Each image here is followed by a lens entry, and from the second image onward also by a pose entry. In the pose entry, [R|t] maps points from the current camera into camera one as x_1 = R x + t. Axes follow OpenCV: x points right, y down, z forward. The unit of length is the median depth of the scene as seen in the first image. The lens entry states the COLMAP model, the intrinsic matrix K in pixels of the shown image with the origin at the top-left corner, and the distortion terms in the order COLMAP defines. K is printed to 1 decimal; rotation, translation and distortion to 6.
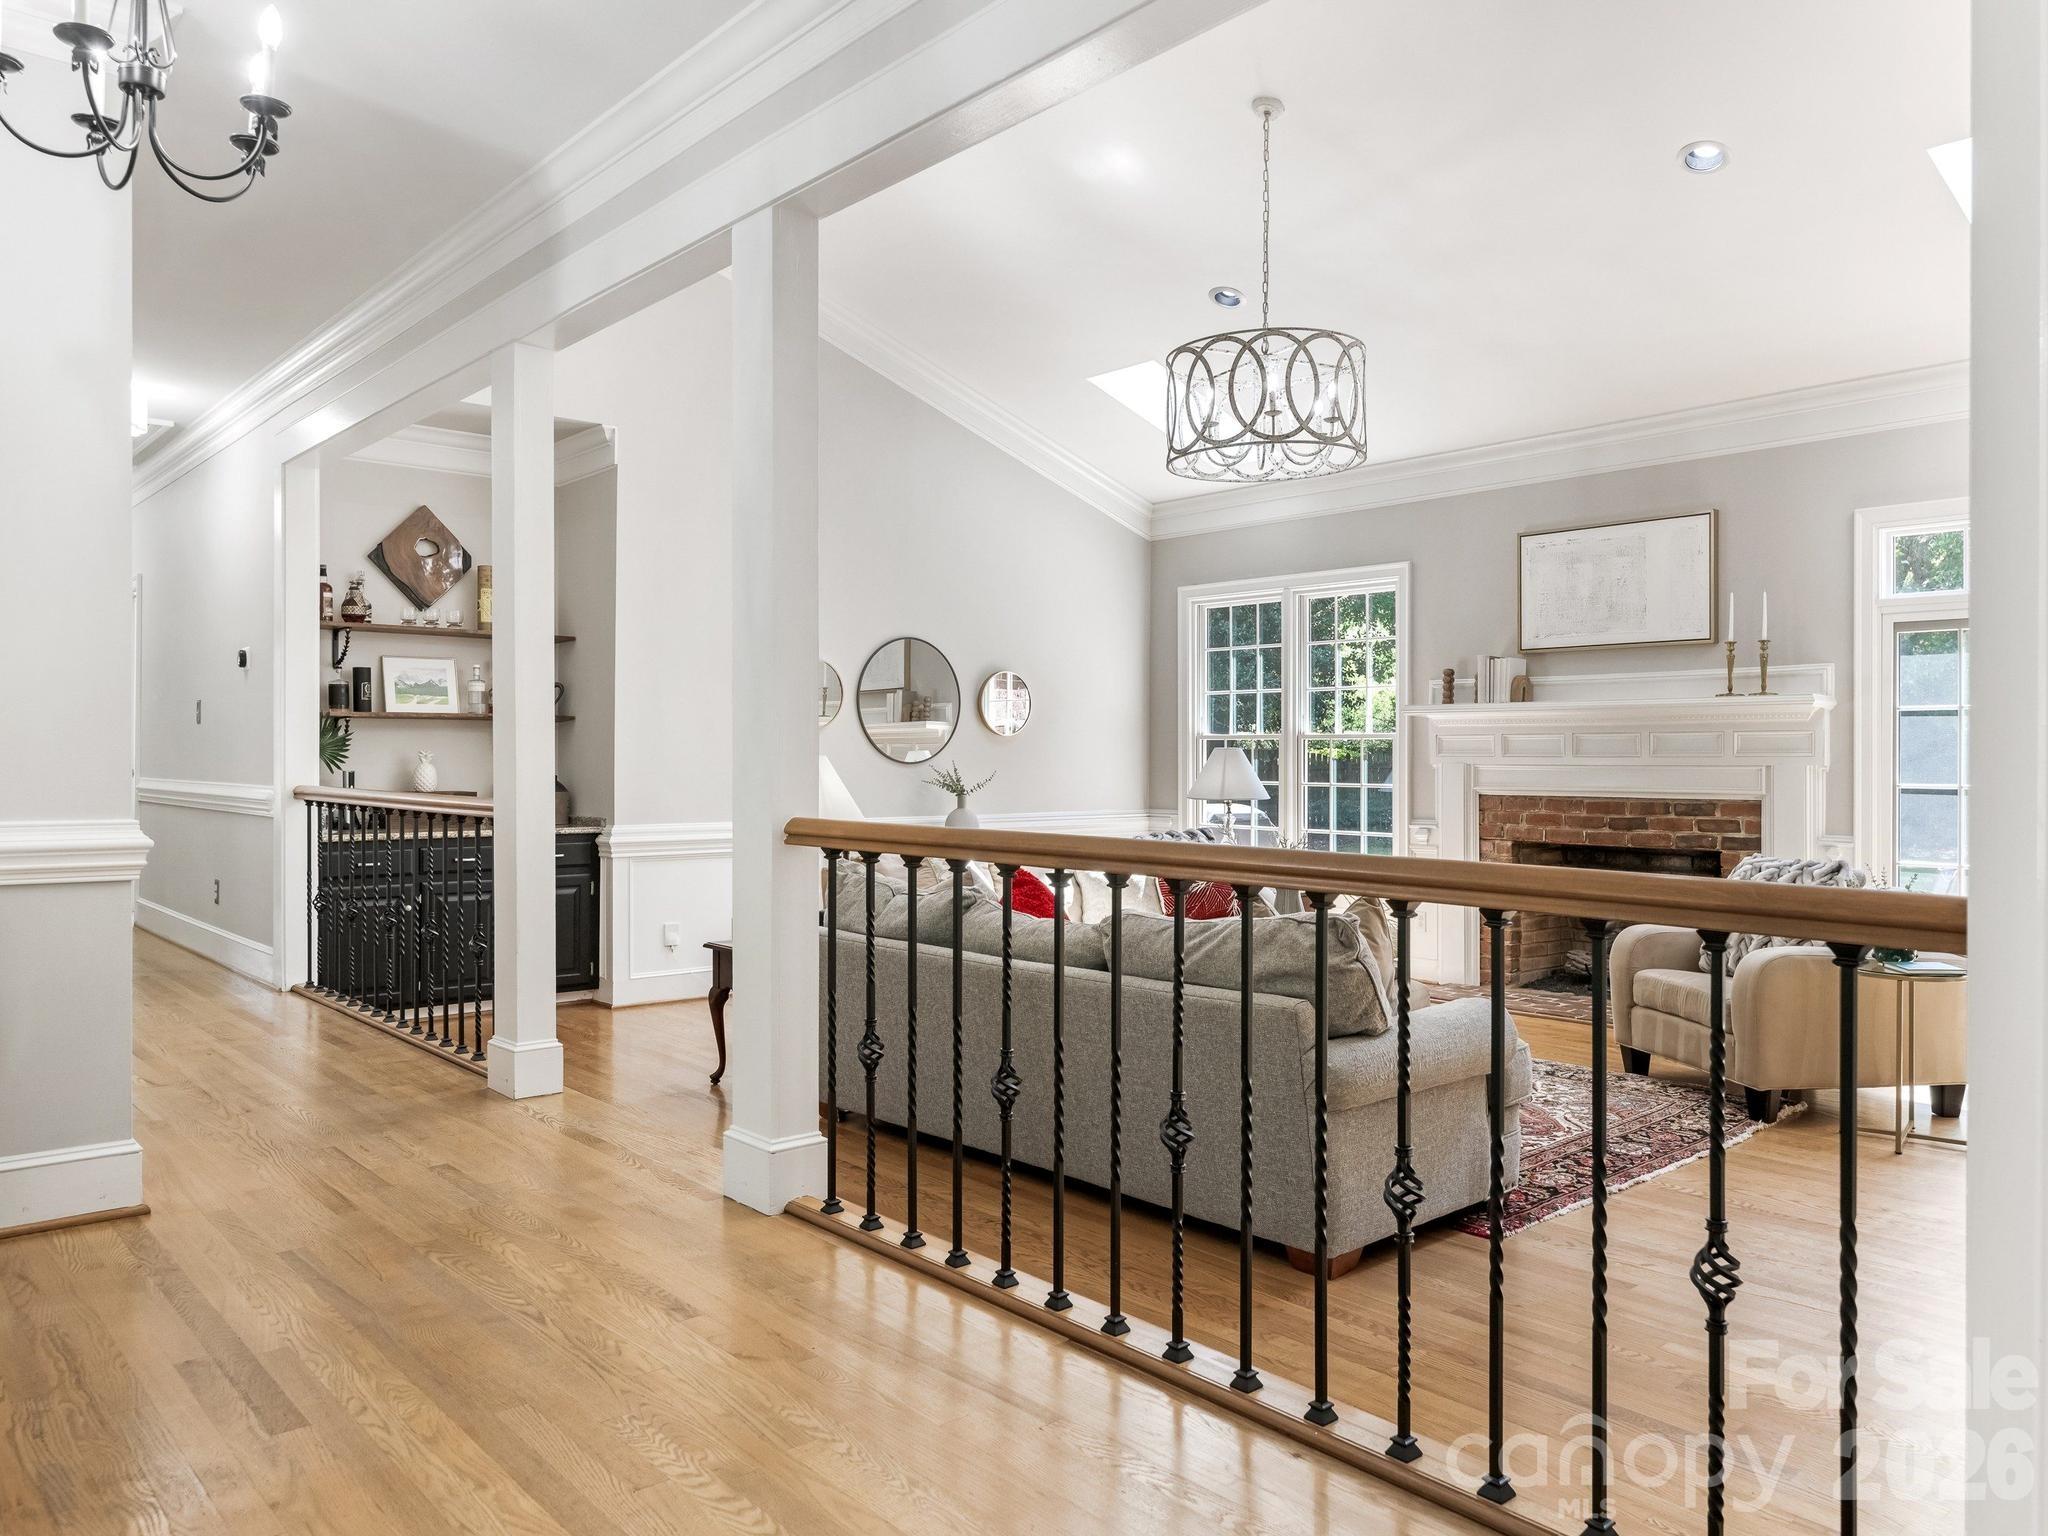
lens RADIAL K [[1457.5, 0, 1058.4], [0, 1457.5, 742.6], [0, 0, 1]] dist [-0.003270, 0.004142]
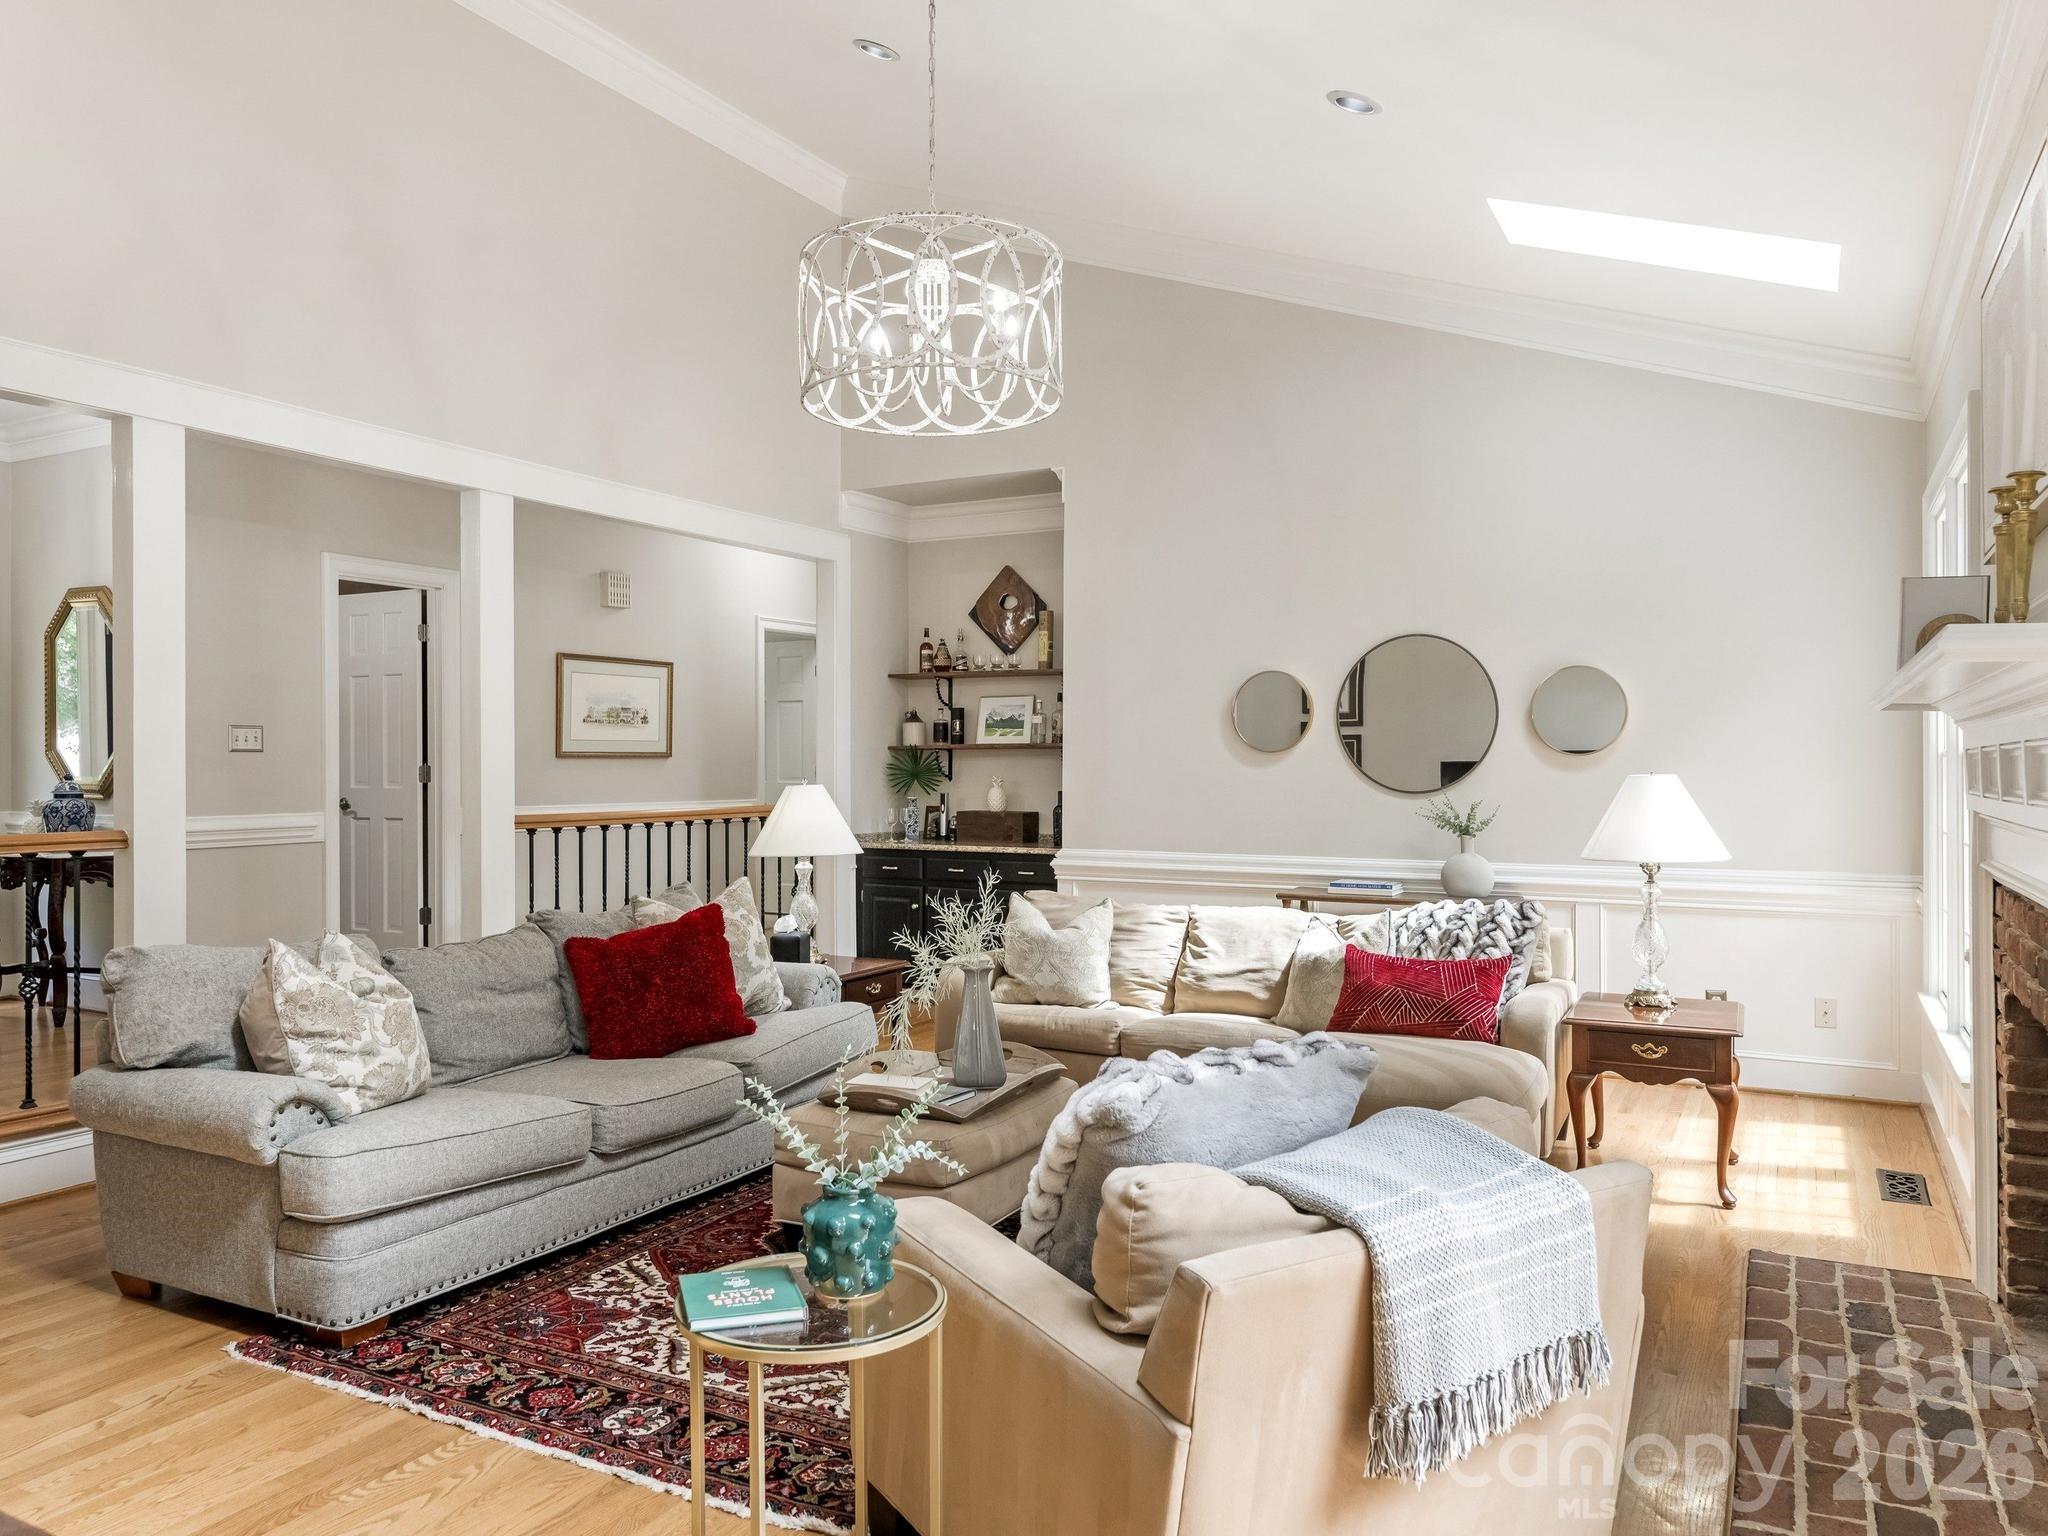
lens RADIAL K [[1485.0, 0, 1021.7], [0, 1485.0, 773.0], [0, 0, 1]] dist [-0.008361, -0.001193]
pose [[0.338436, 0.000298, -0.940989, 0.675183], [0.003438, 0.999993, 0.001553, 0.001012], [0.940983, -0.003761, 0.338433, 0.608501]]
